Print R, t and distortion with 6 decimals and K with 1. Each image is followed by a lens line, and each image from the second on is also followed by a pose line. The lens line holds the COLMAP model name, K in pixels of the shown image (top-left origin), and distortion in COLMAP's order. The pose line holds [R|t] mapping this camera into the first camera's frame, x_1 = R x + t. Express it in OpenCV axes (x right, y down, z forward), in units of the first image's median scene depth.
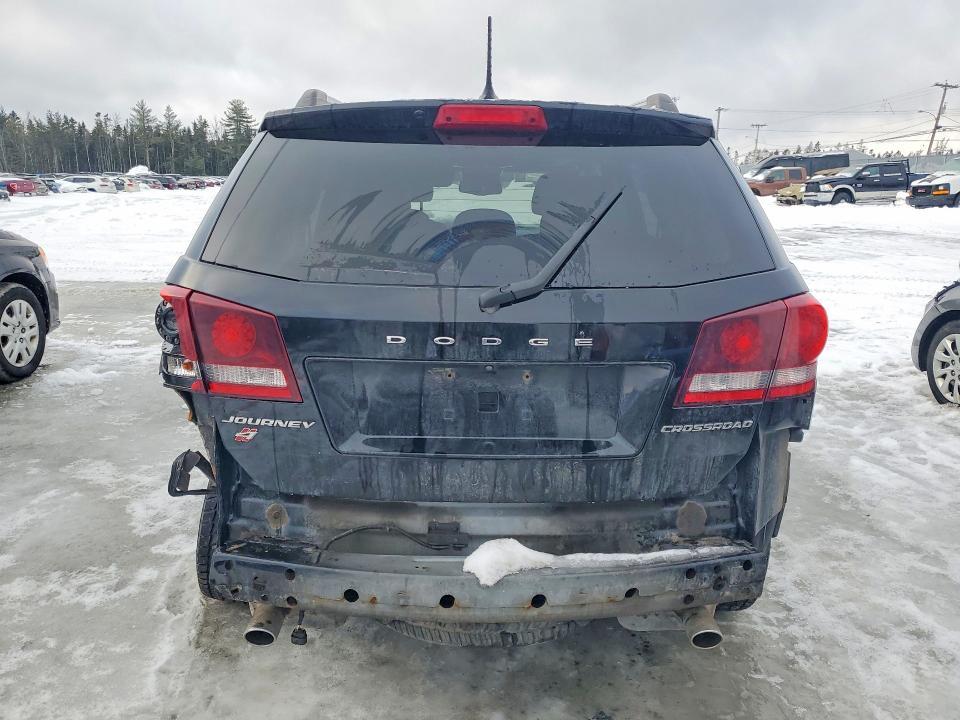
lens RADIAL K [[787.6, 0, 480.8], [0, 787.6, 357.4], [0, 0, 1]] dist [0.019720, 0.001770]
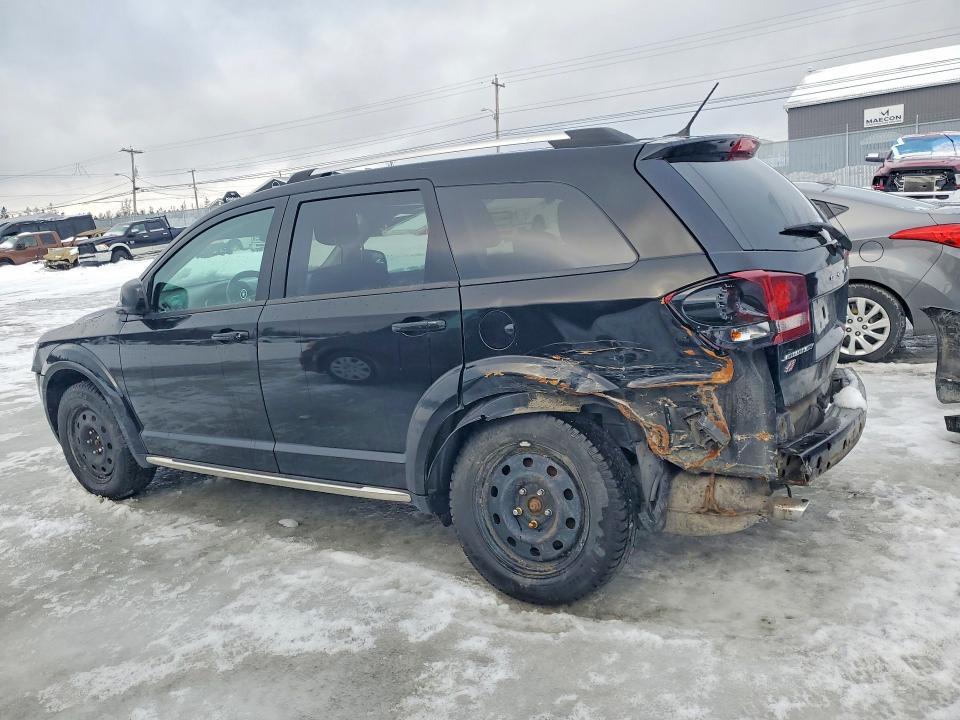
lens RADIAL K [[787.6, 0, 480.5], [0, 787.6, 360.8], [0, 0, 1]] dist [0.019720, 0.001770]
pose [[0.521121, -0.217073, 0.825416, -0.183681], [0.276697, 0.957850, 0.077211, -0.019345], [-0.807386, 0.188153, 0.559220, 0.066668]]
